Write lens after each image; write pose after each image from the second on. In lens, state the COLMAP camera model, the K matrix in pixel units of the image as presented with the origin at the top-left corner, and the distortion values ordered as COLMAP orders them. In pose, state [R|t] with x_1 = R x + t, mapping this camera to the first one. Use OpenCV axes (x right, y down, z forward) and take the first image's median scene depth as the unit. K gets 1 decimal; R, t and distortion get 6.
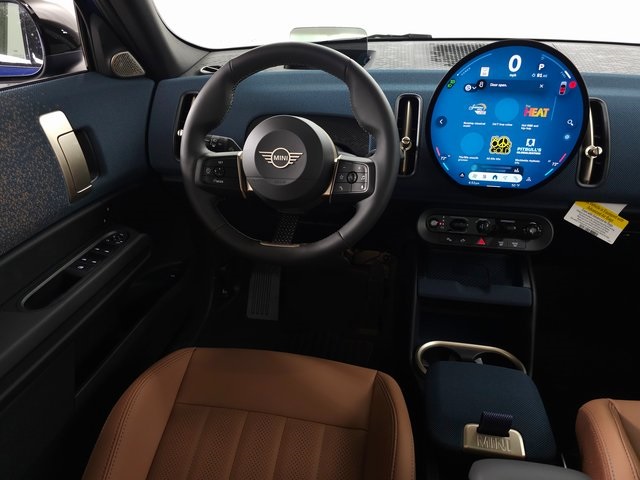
lens RADIAL K [[431.1, 0, 314.4], [0, 431.1, 243.7], [0, 0, 1]] dist [0.034140, -0.045186]
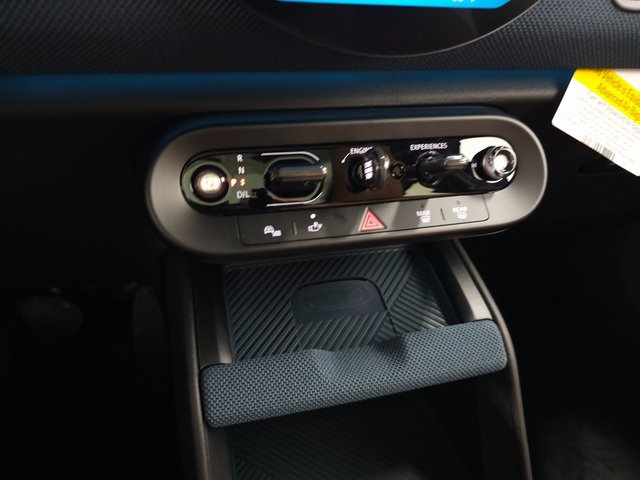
lens RADIAL K [[431.1, 0, 323.4], [0, 431.1, 236.6], [0, 0, 1]] dist [0.034140, -0.045186]
pose [[0.901829, -0.176582, 0.394364, 0.249273], [0.174186, 0.983809, 0.042186, -0.013681], [-0.395428, 0.030648, 0.917985, 0.786685]]
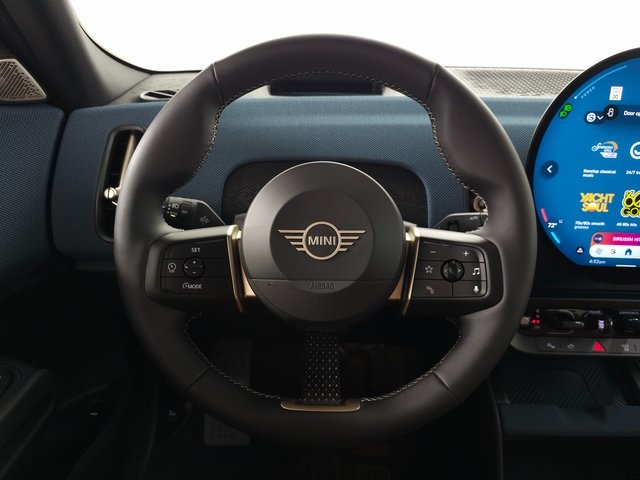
lens RADIAL K [[431.1, 0, 310.4], [0, 431.1, 239.1], [0, 0, 1]] dist [0.034140, -0.045186]
pose [[0.986204, -0.038432, 0.161008, -0.155266], [0.056730, 0.992241, -0.110634, -0.127645], [-0.155507, 0.118242, 0.980733, 0.435921]]
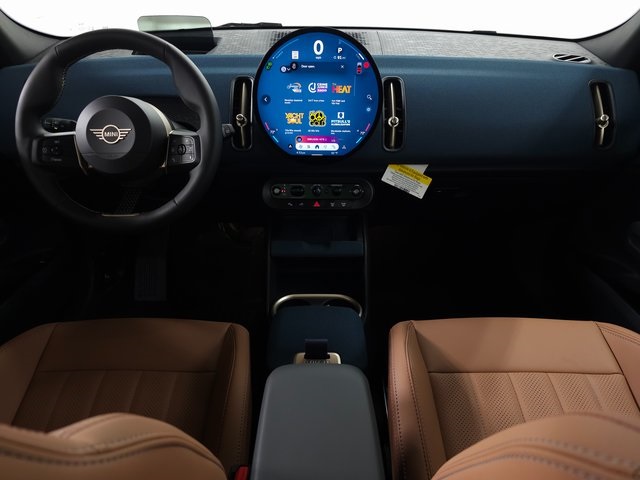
lens RADIAL K [[431.1, 0, 320.8], [0, 431.1, 244.5], [0, 0, 1]] dist [0.034140, -0.045186]
pose [[0.983172, -0.079037, 0.164697, 0.213265], [0.075879, 0.996794, 0.025388, 0.080920], [-0.166176, -0.012463, 0.986017, -0.154334]]
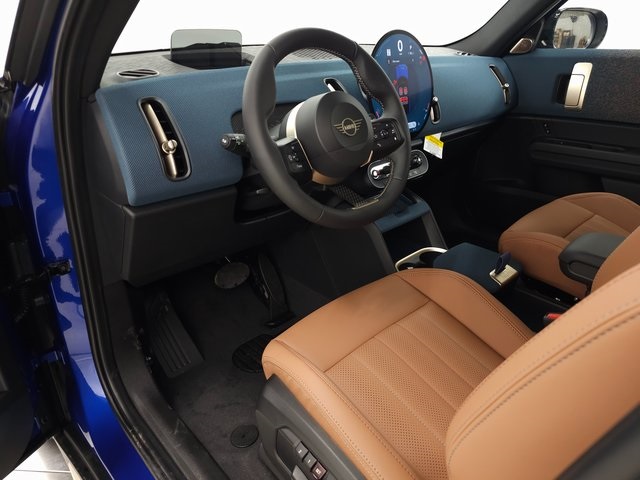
lens RADIAL K [[431.1, 0, 319.1], [0, 431.1, 239.9], [0, 0, 1]] dist [0.034140, -0.045186]
pose [[0.580820, -0.336983, 0.741007, -0.914047], [0.406625, 0.908693, 0.094517, -0.065586], [-0.705198, 0.246415, 0.664812, 0.353069]]
